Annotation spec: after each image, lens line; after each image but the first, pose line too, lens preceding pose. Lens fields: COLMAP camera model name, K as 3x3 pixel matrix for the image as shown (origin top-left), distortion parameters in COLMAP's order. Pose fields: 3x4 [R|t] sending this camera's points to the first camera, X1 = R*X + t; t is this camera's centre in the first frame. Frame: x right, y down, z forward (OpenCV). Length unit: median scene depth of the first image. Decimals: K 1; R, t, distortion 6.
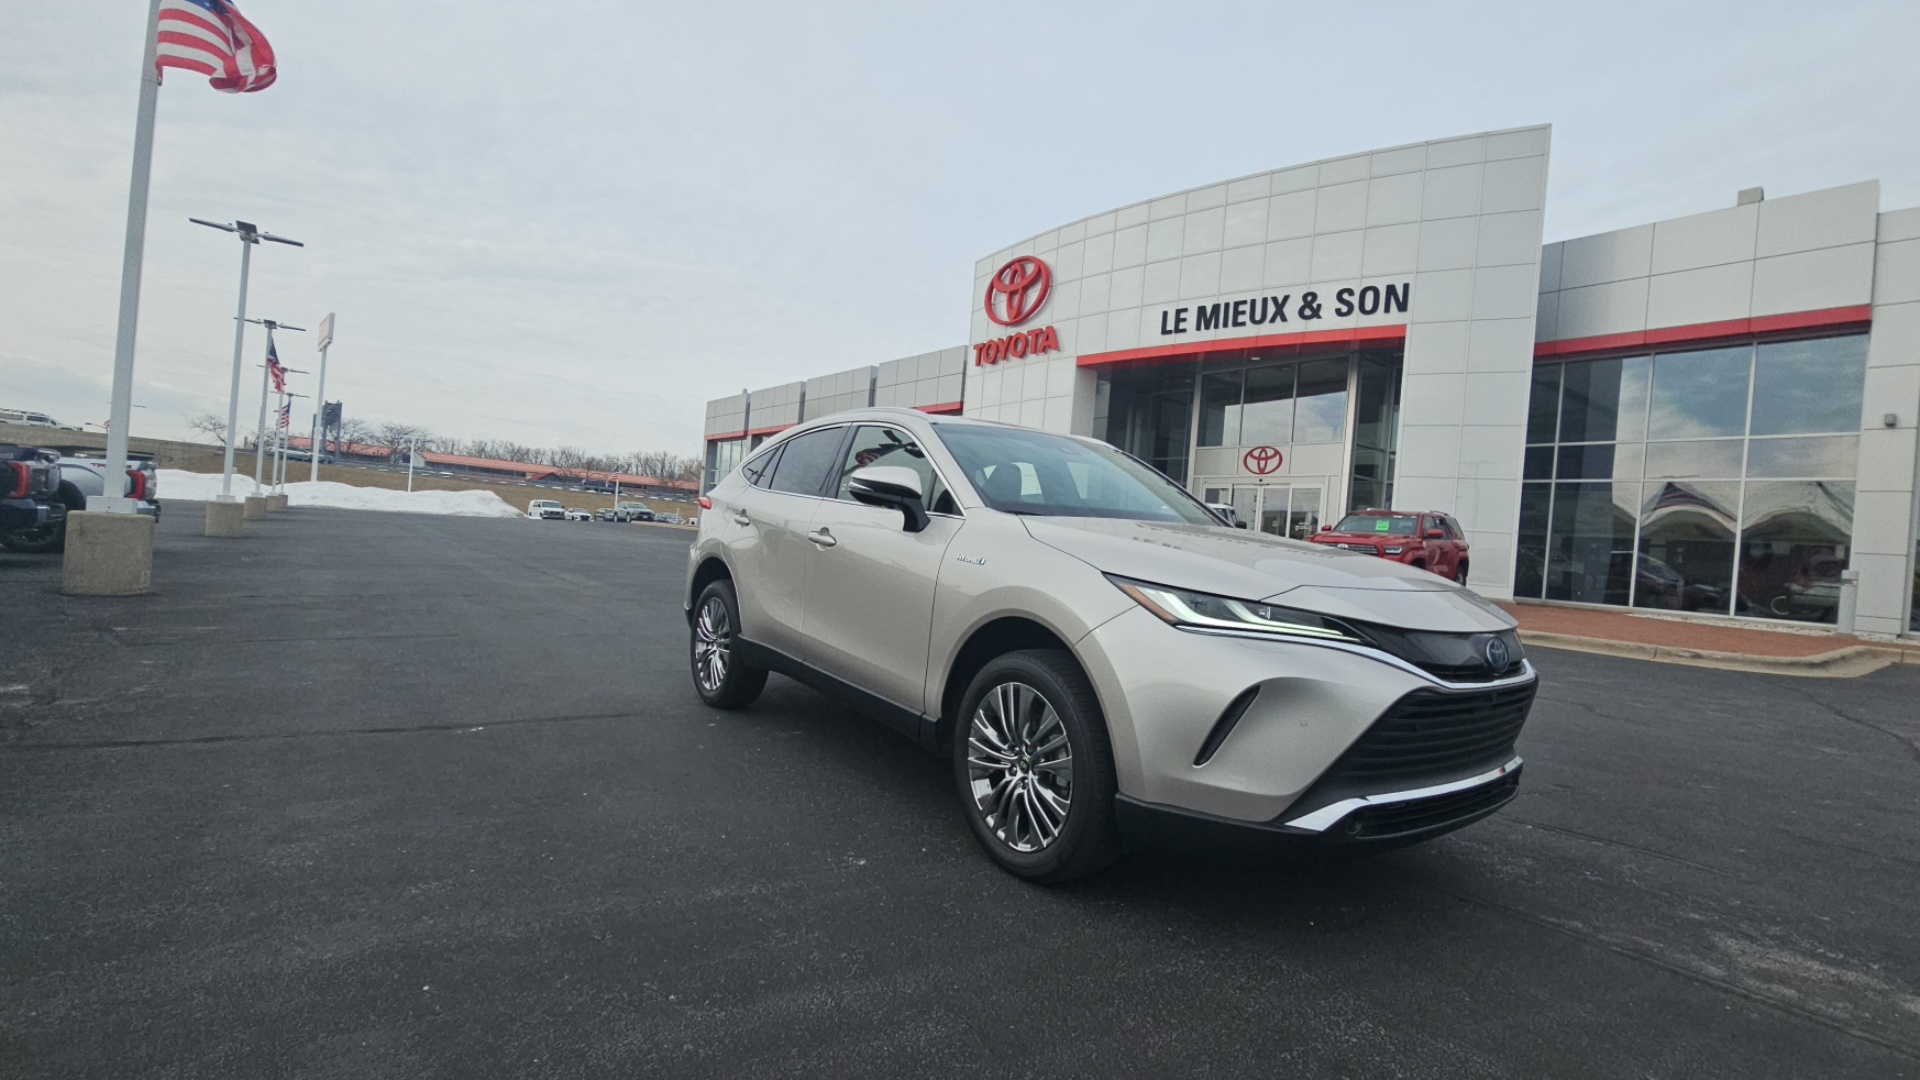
lens RADIAL K [[853.3, 0, 980.2], [0, 853.3, 545.5], [0, 0, 1]] dist [0.005683, -0.004629]
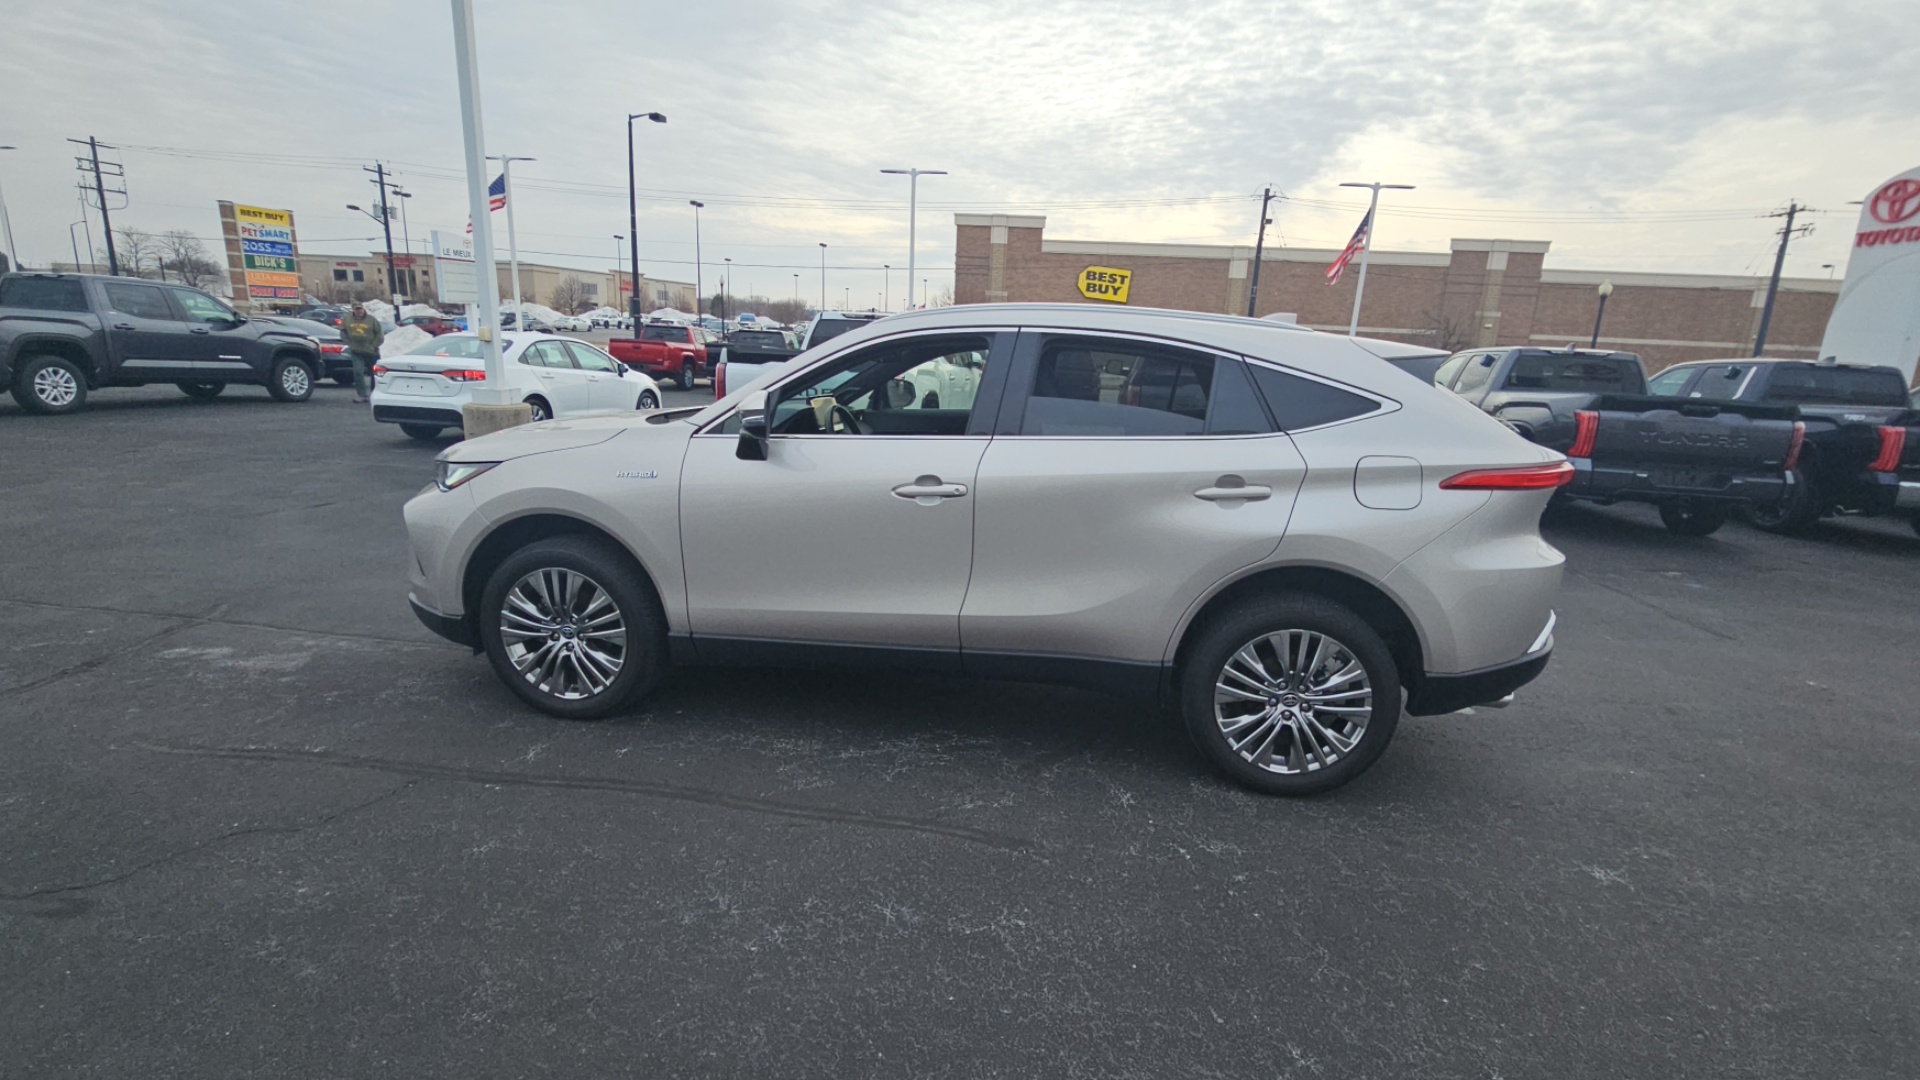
lens RADIAL K [[853.3, 0, 980.2], [0, 853.3, 545.5], [0, 0, 1]] dist [0.005683, -0.004629]
pose [[-0.704299, 0.061201, -0.707260, 0.117304], [-0.104935, 0.976358, 0.188983, -0.015071], [0.702105, 0.207317, -0.681226, 0.305603]]
